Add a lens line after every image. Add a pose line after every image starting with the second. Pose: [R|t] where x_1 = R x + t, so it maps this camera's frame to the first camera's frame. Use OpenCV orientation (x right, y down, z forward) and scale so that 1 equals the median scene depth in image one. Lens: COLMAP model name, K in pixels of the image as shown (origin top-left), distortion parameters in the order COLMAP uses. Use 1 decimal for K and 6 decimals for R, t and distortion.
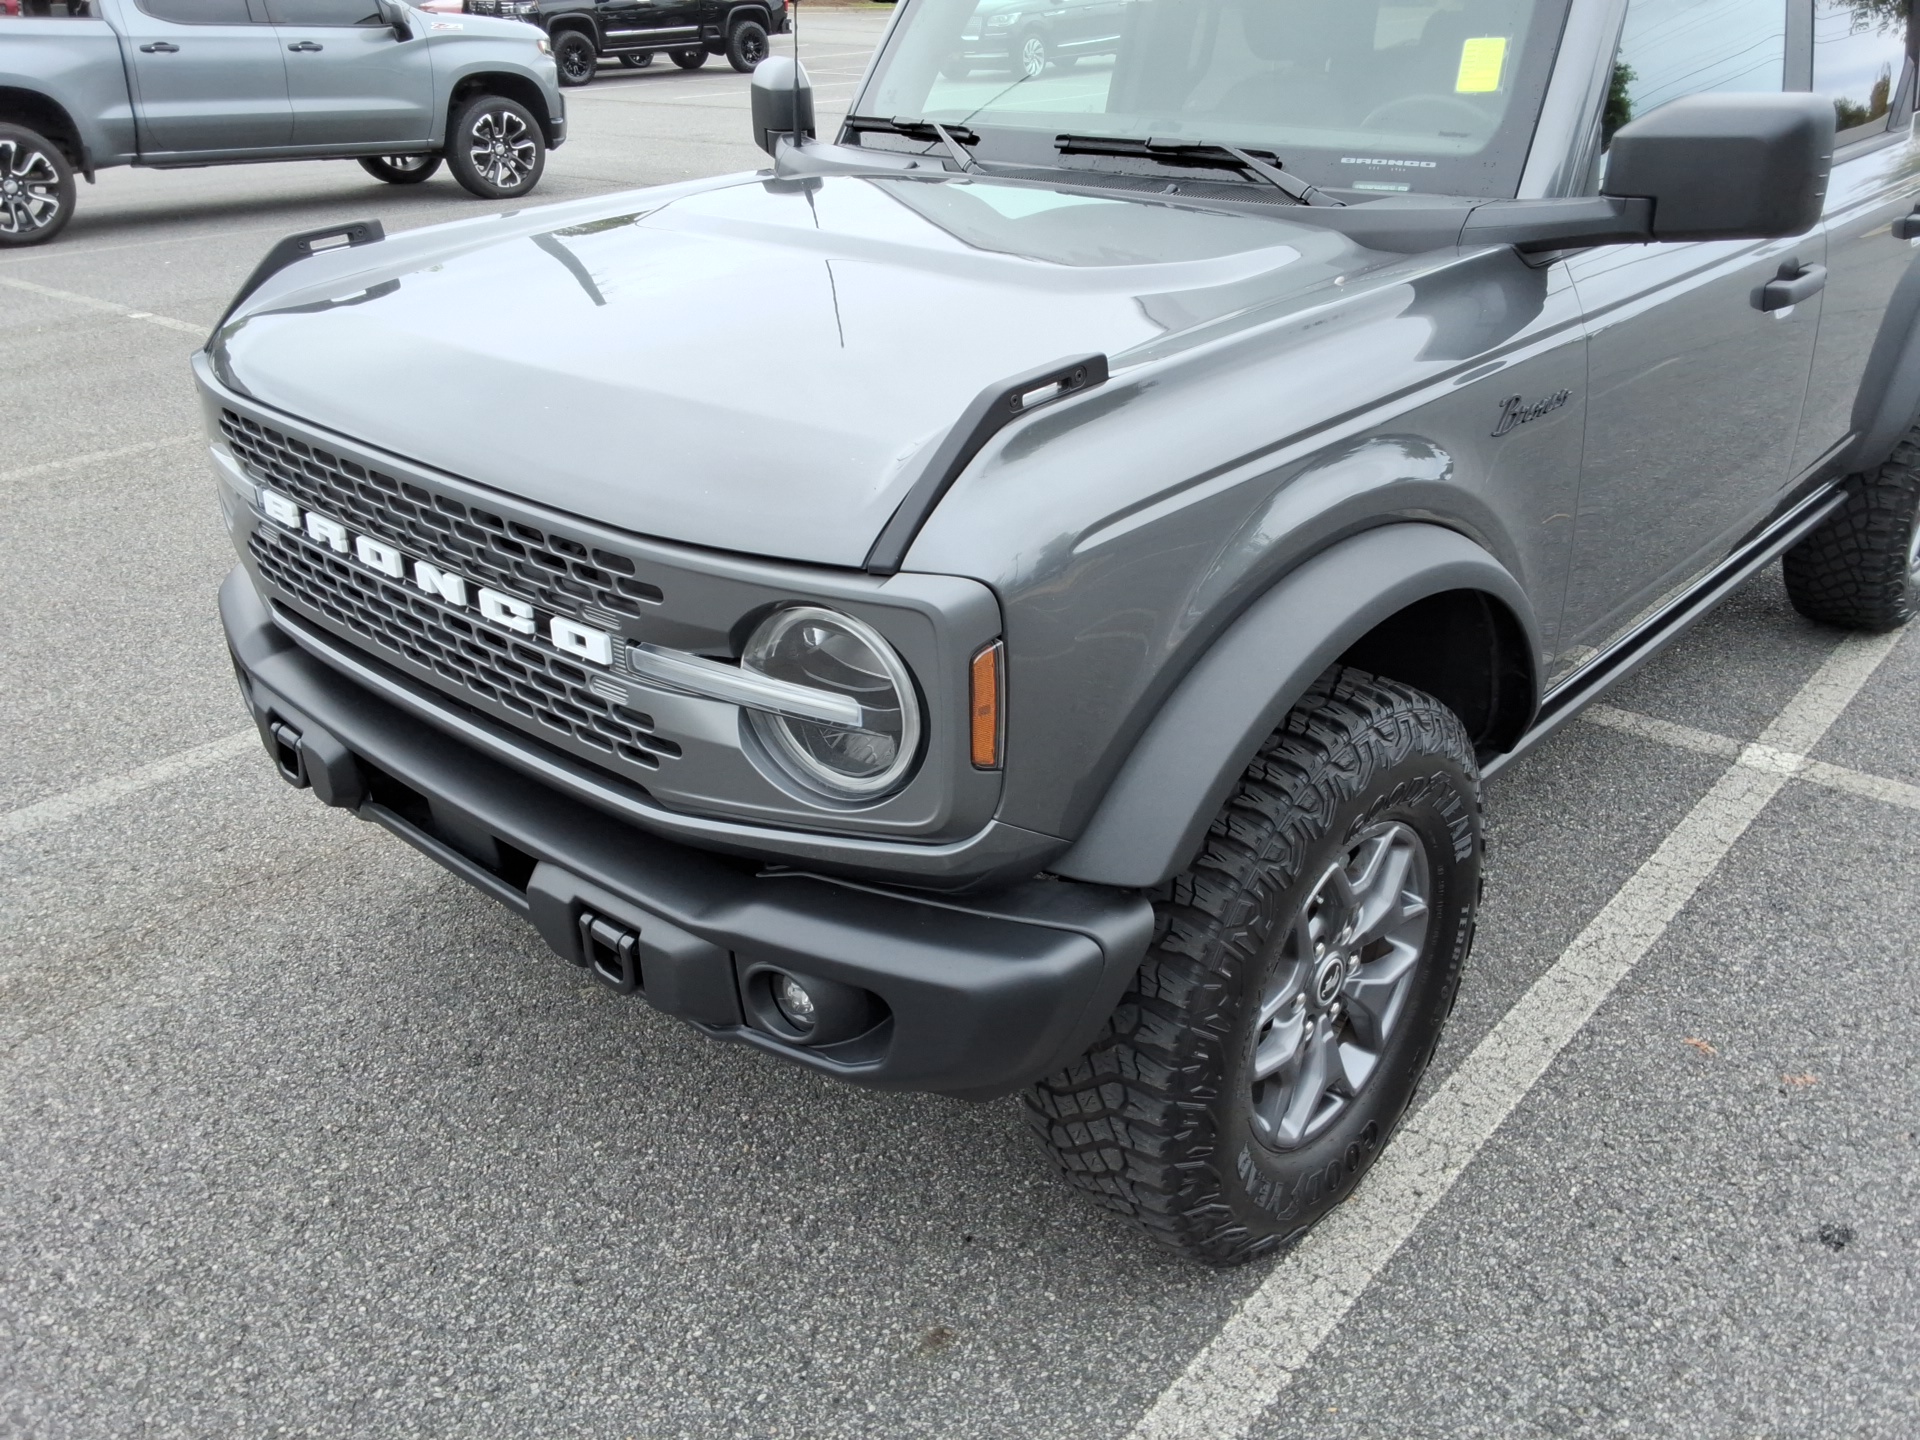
lens RADIAL K [[1528.8, 0, 971.9], [0, 1528.8, 718.4], [0, 0, 1]] dist [0.103820, -0.150339]
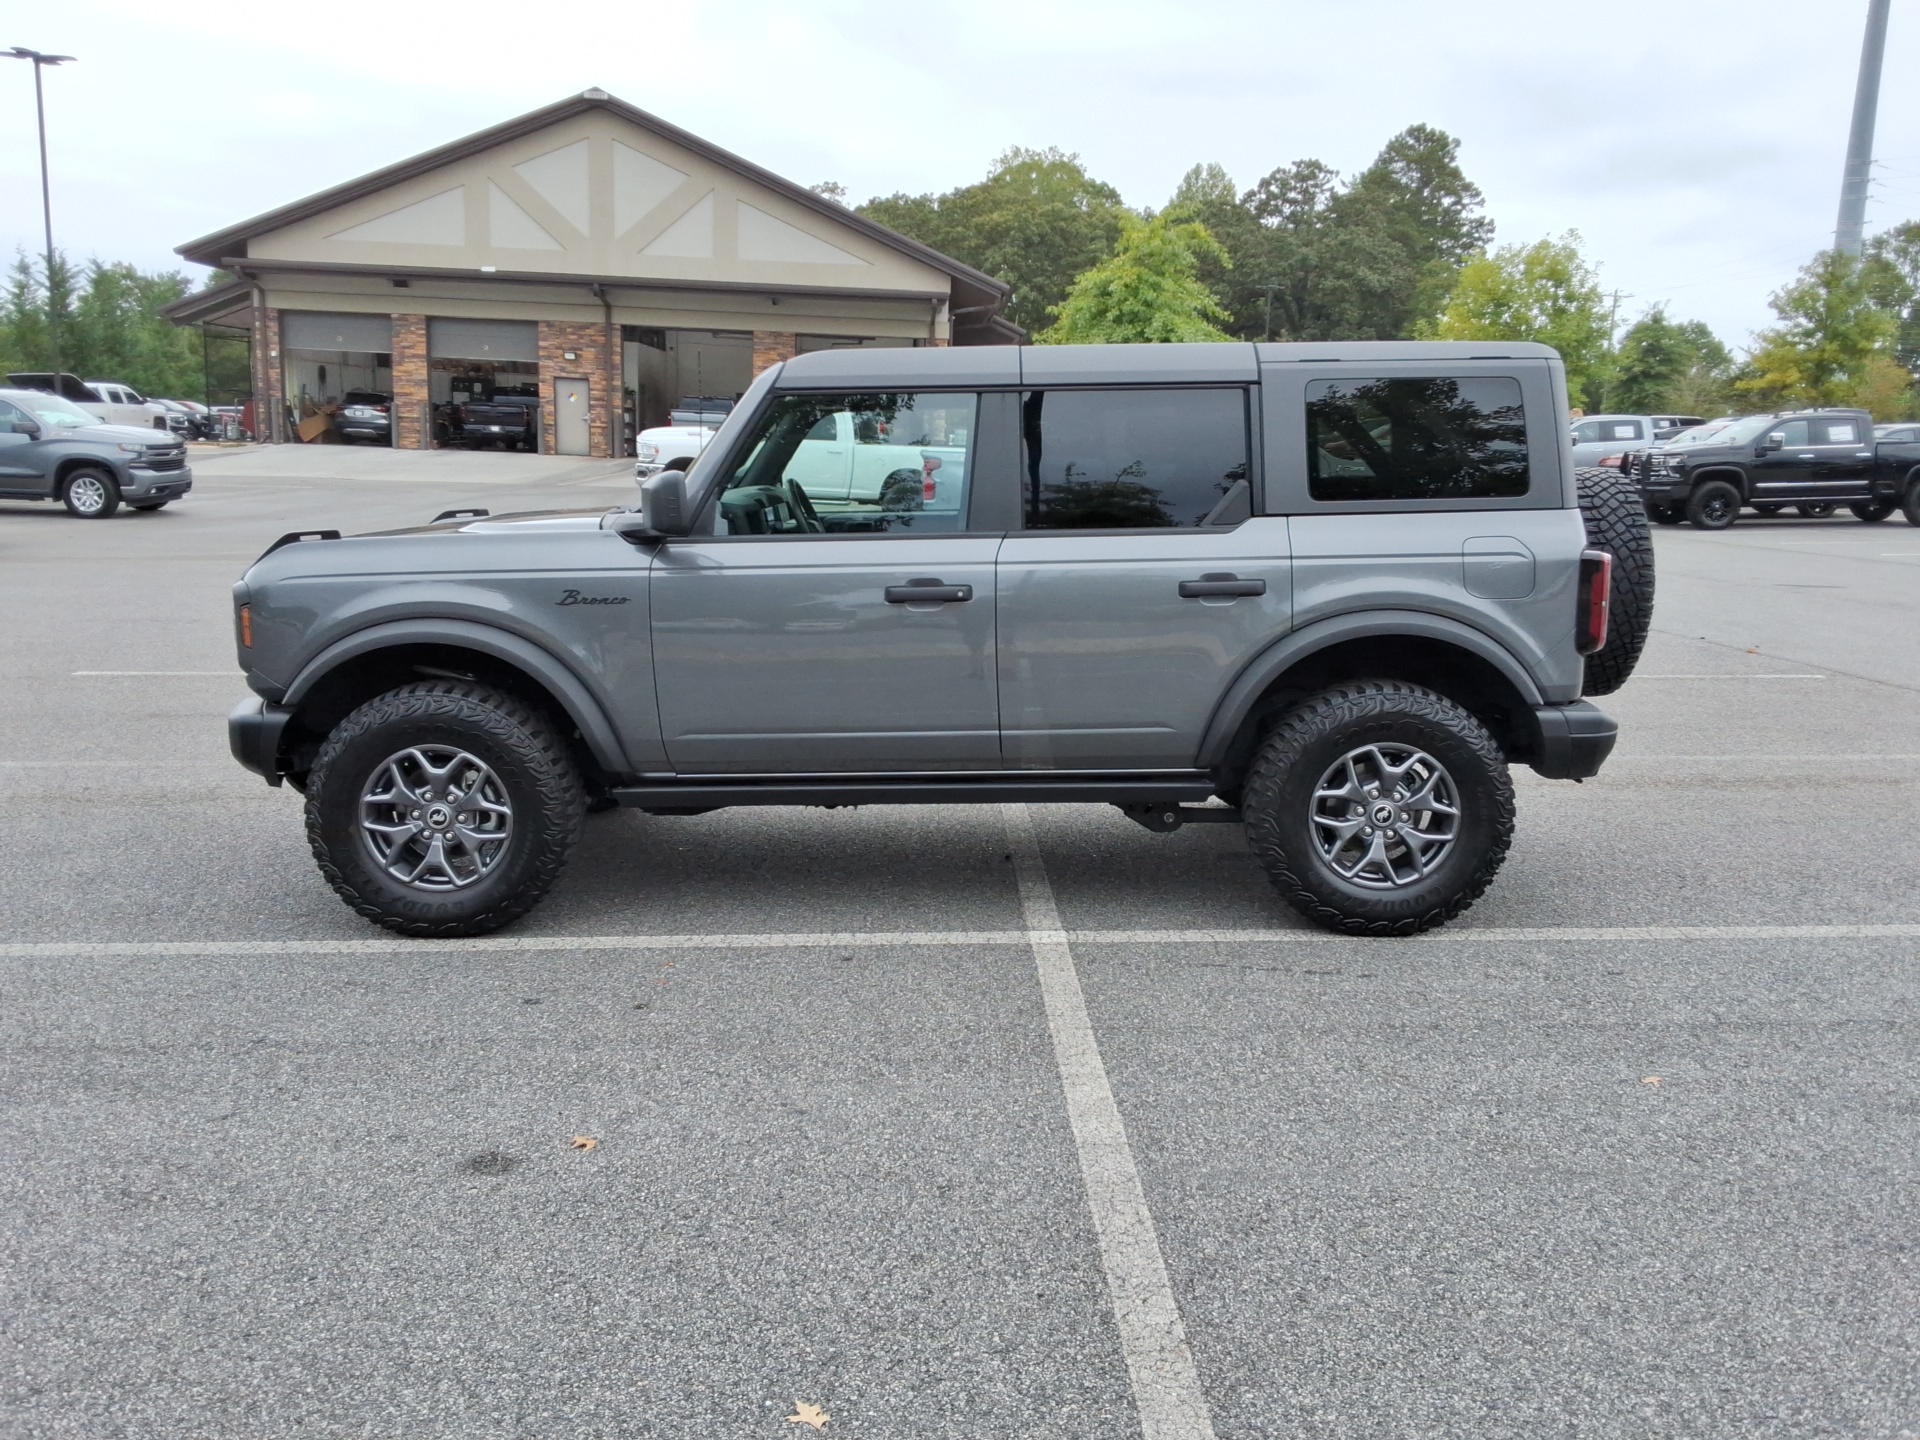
lens RADIAL K [[1528.8, 0, 971.6], [0, 1528.8, 711.8], [0, 0, 1]] dist [0.103820, -0.150339]
pose [[0.678579, 0.138903, -0.721274, 2.264599], [-0.325757, 0.937017, -0.126023, 0.050707], [0.658341, 0.320476, 0.681089, -0.090655]]
